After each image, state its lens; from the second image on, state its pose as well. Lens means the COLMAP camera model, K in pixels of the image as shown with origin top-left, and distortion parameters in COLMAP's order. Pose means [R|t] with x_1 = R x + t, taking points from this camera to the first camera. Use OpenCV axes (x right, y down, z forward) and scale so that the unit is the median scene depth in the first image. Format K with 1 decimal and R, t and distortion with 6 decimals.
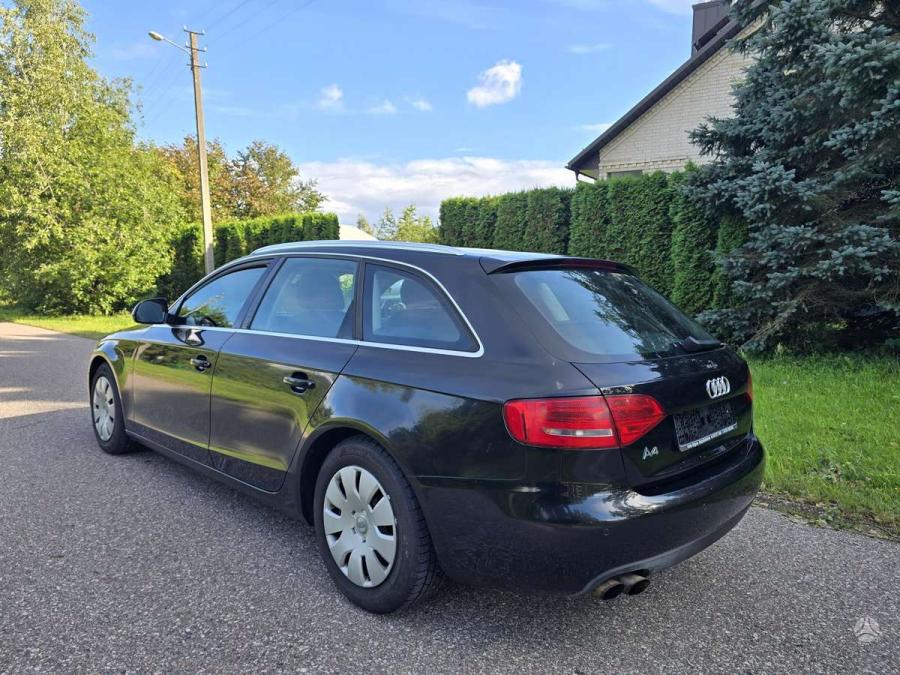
lens RADIAL K [[602.5, 0, 455.3], [0, 602.5, 336.2], [0, 0, 1]] dist [0.038400, -0.044316]
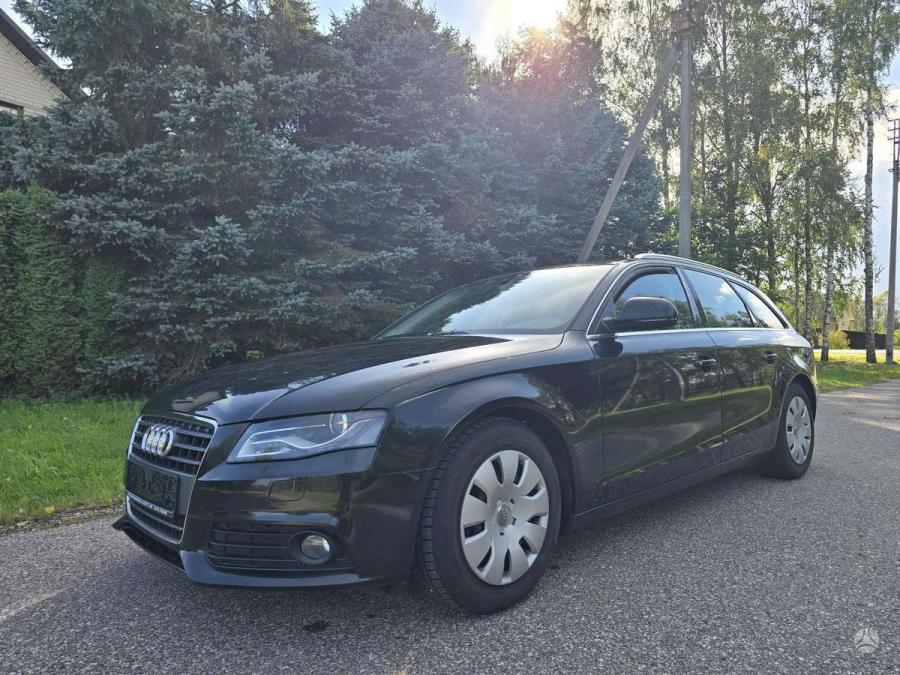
lens RADIAL K [[602.5, 0, 452.3], [0, 602.5, 341.0], [0, 0, 1]] dist [0.038400, -0.044316]
pose [[0.055112, 0.003488, 0.998474, -0.429973], [0.102702, 0.994670, -0.009143, -0.006687], [-0.993184, 0.103049, 0.054460, 0.412191]]
